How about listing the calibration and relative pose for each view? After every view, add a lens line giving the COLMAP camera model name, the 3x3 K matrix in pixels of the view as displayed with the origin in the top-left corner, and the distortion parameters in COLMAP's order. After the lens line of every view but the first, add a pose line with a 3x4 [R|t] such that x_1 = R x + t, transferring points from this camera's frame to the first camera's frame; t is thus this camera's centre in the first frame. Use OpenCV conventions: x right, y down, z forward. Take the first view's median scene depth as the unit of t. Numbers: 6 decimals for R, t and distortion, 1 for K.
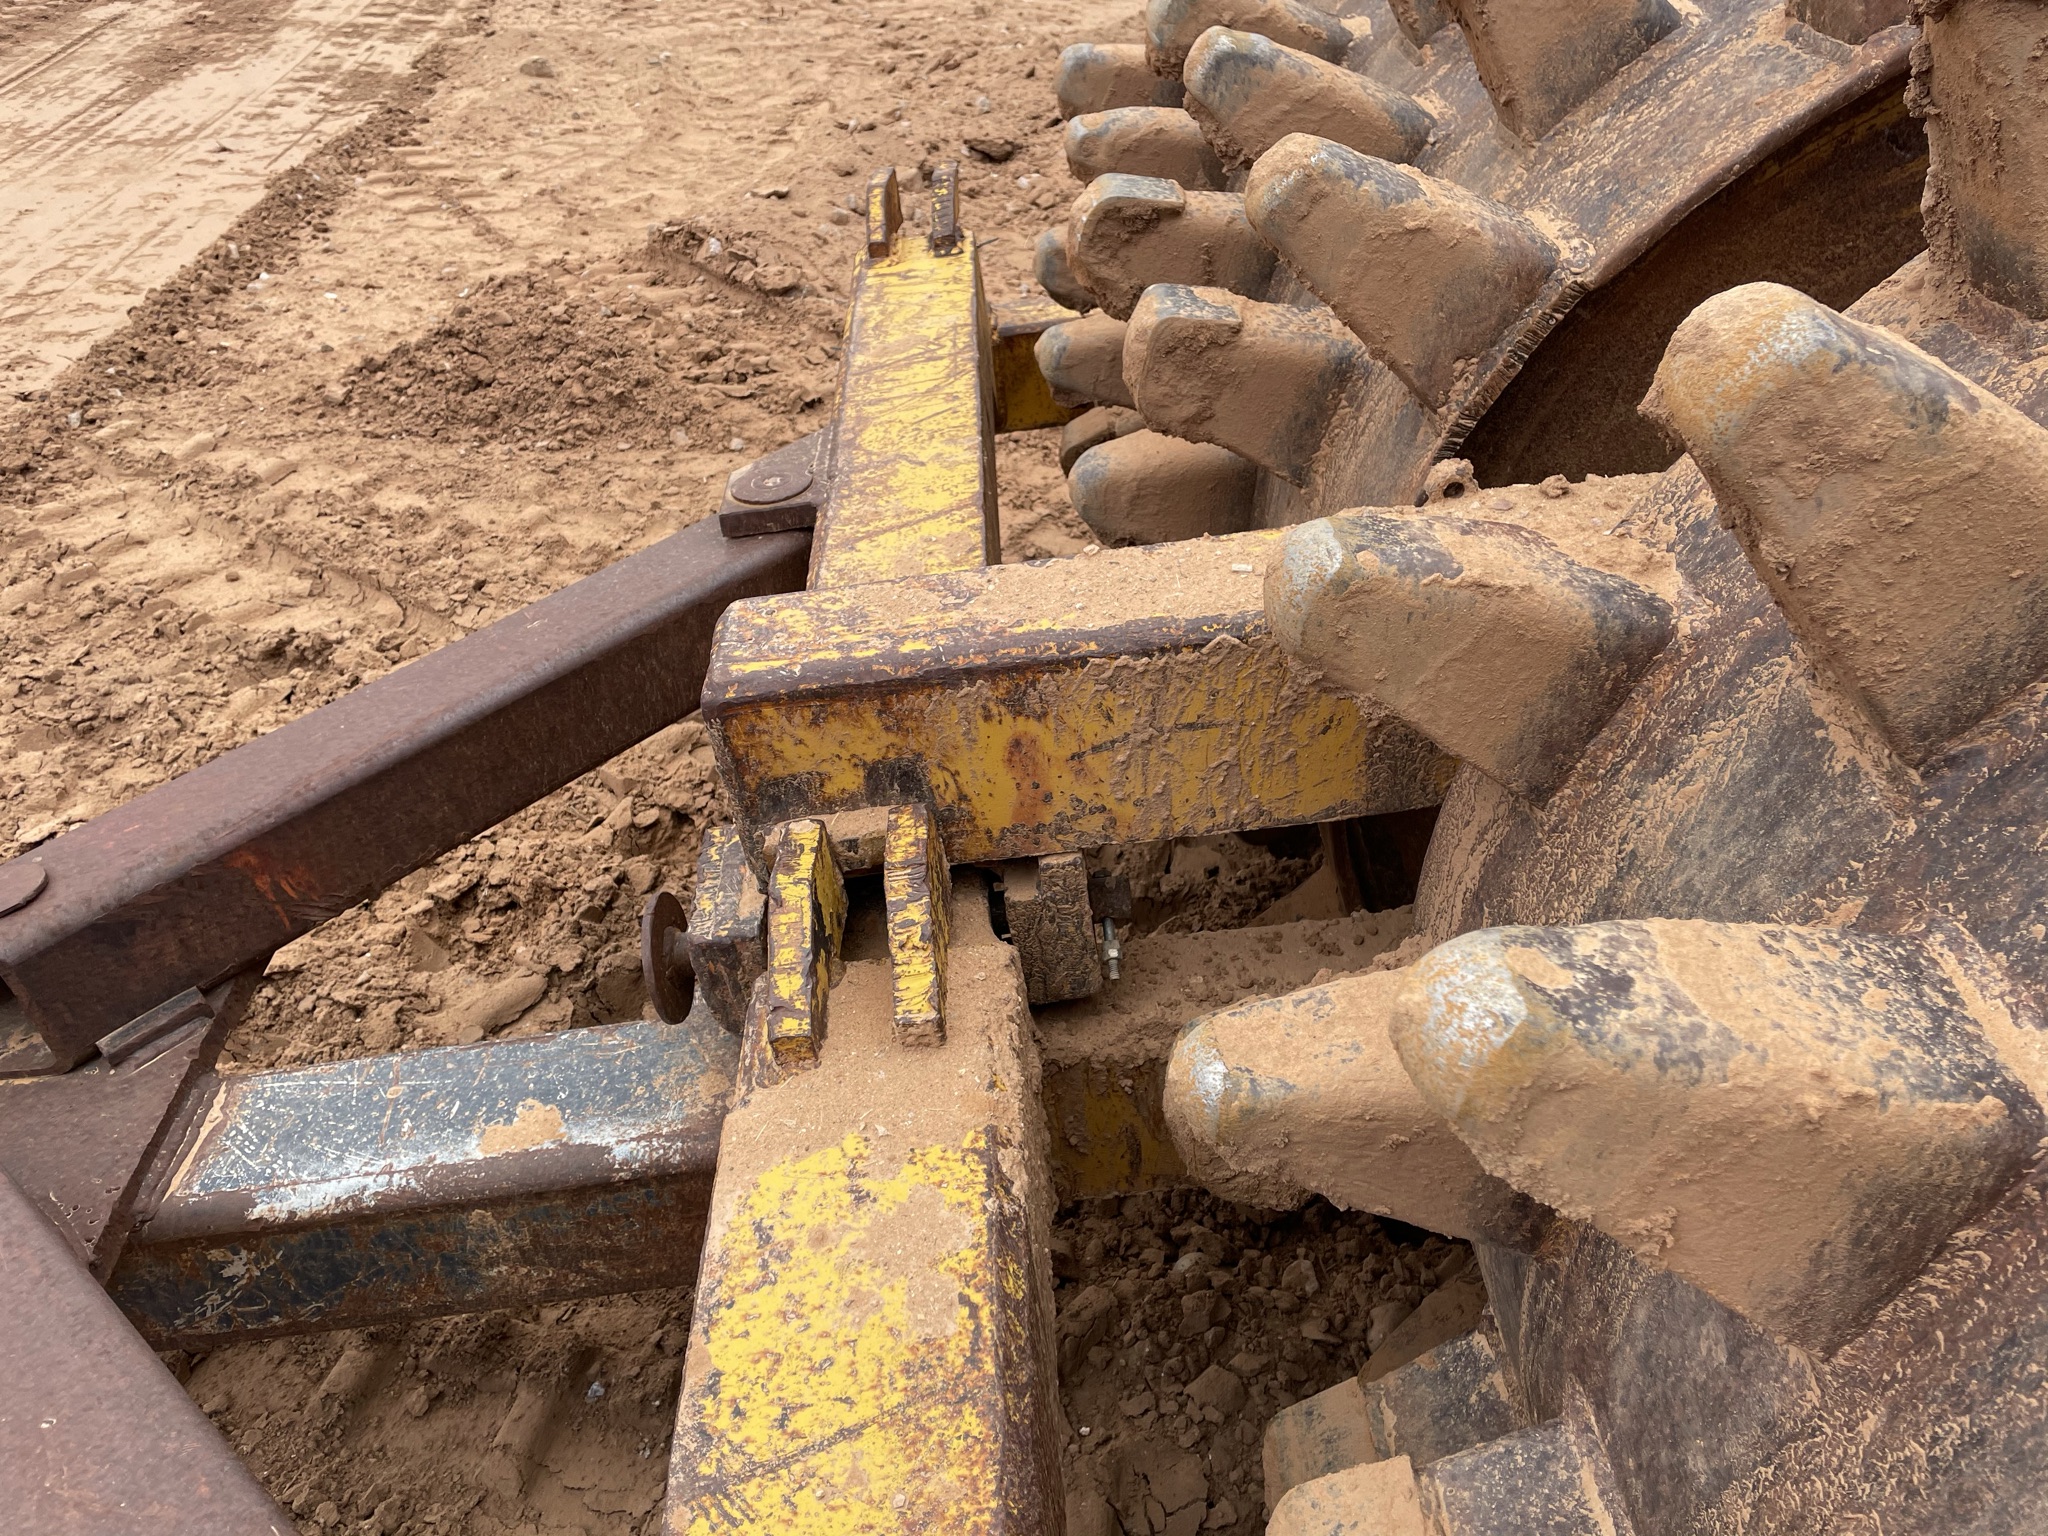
lens RADIAL K [[1528.8, 0, 1024.0], [0, 1528.8, 768.0], [0, 0, 1]] dist [0.092786, -0.108865]
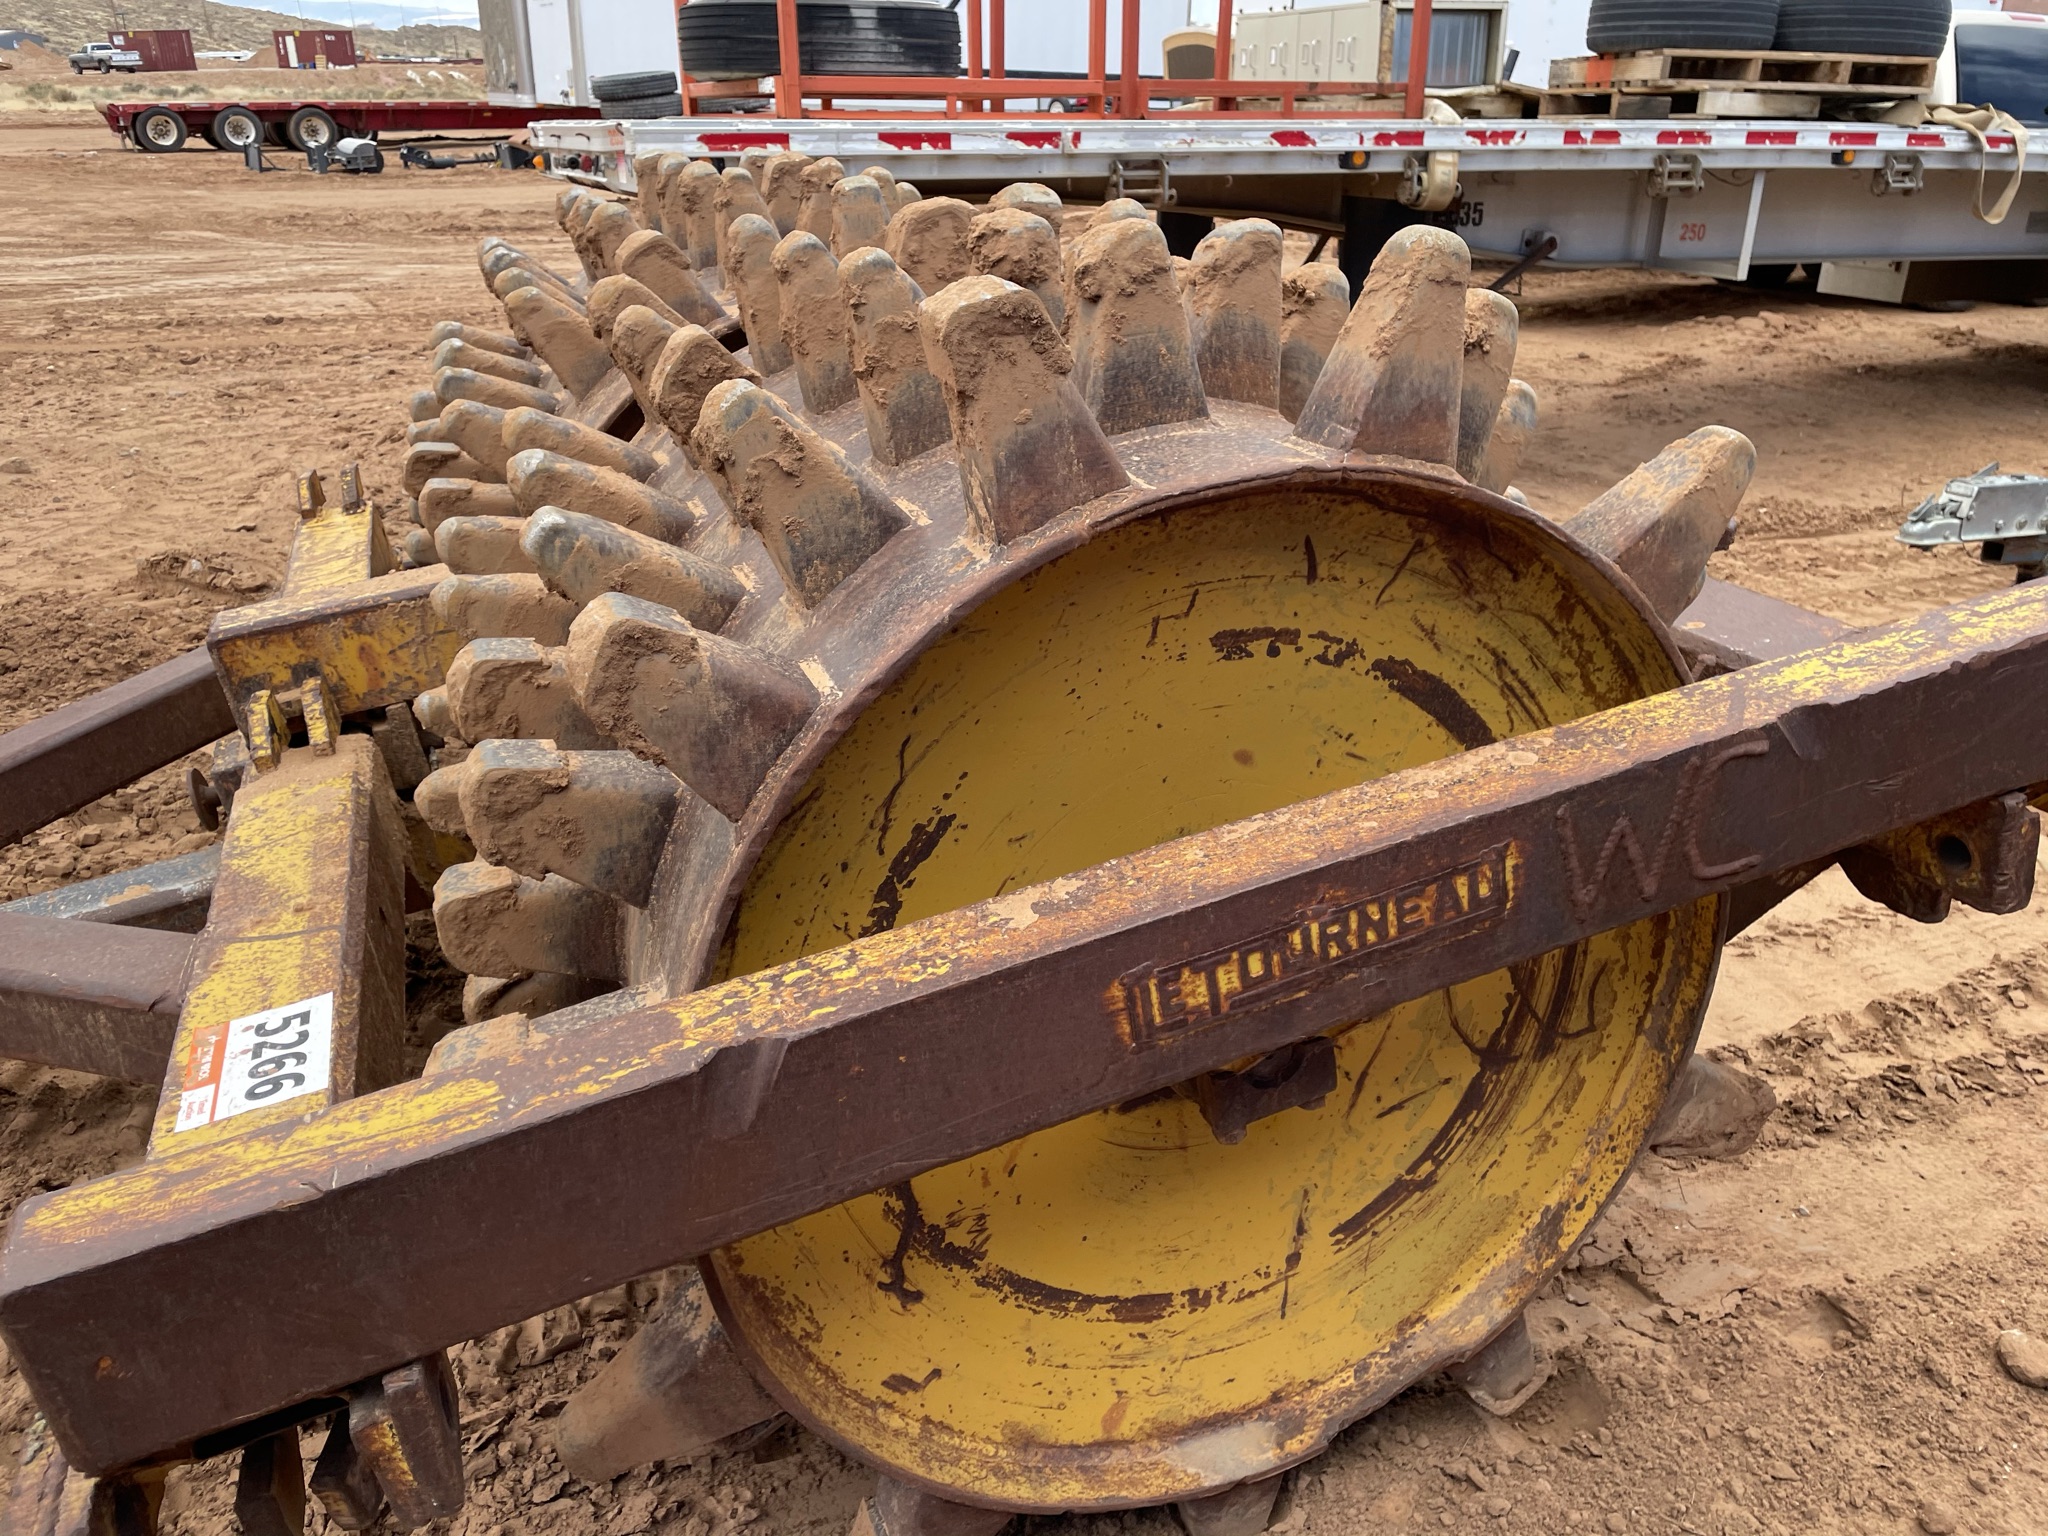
lens RADIAL K [[1528.8, 0, 1024.0], [0, 1528.8, 768.0], [0, 0, 1]] dist [0.092786, -0.108865]
pose [[0.949156, -0.136104, 0.283865, 0.079097], [0.193900, 0.963119, -0.186558, 0.244679], [-0.248004, 0.232114, 0.940541, -0.433998]]
